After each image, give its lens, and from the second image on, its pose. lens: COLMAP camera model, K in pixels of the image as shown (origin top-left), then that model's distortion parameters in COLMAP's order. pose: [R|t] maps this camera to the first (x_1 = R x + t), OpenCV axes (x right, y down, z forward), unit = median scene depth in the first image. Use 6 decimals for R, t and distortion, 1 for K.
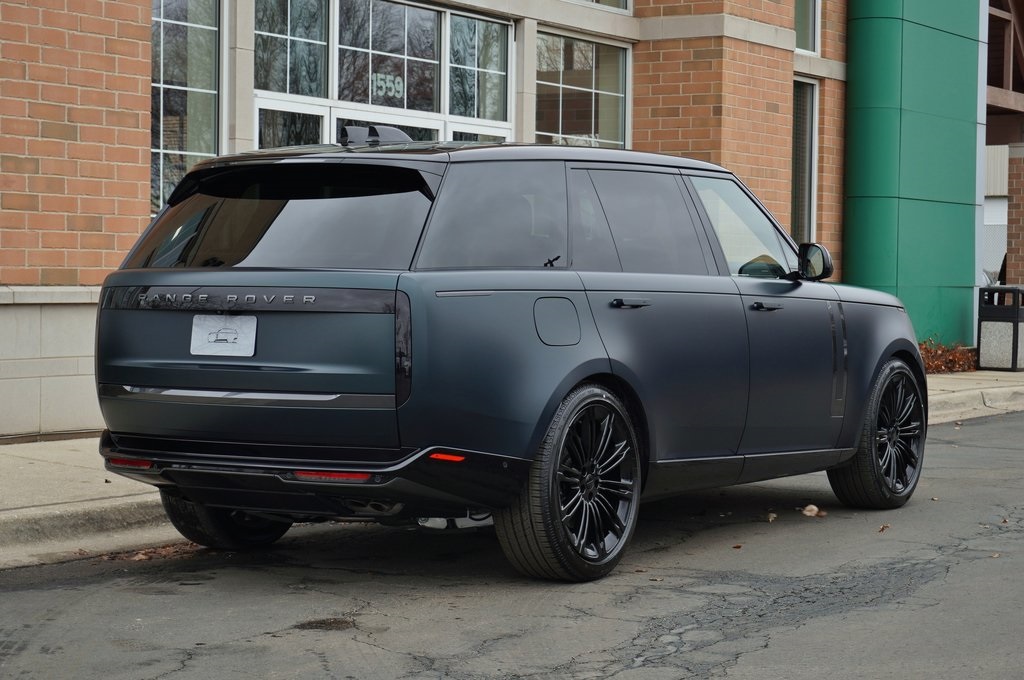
lens RADIAL K [[2152.7, 0, 513.1], [0, 2152.7, 340.6], [0, 0, 1]] dist [0.013396, 0.000000]
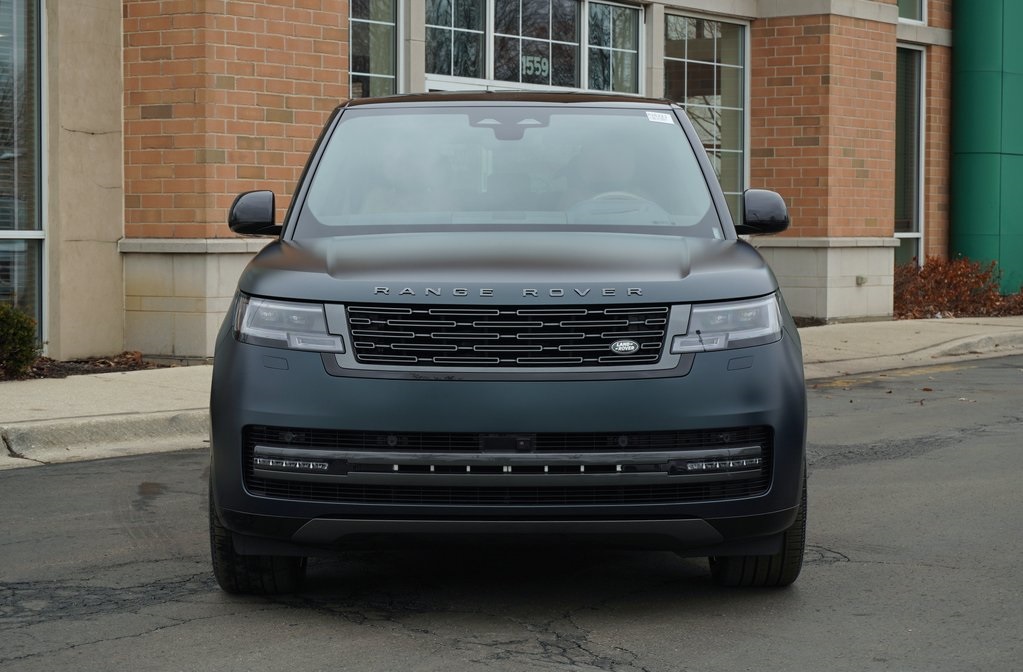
lens RADIAL K [[2150.6, 0, 509.8], [0, 2150.6, 336.3], [0, 0, 1]] dist [0.013396, 0.000000]
pose [[0.997747, -0.005853, -0.066836, 0.004292], [0.007134, 0.999795, 0.018943, 0.005062], [0.066711, -0.019377, 0.997584, -0.138965]]
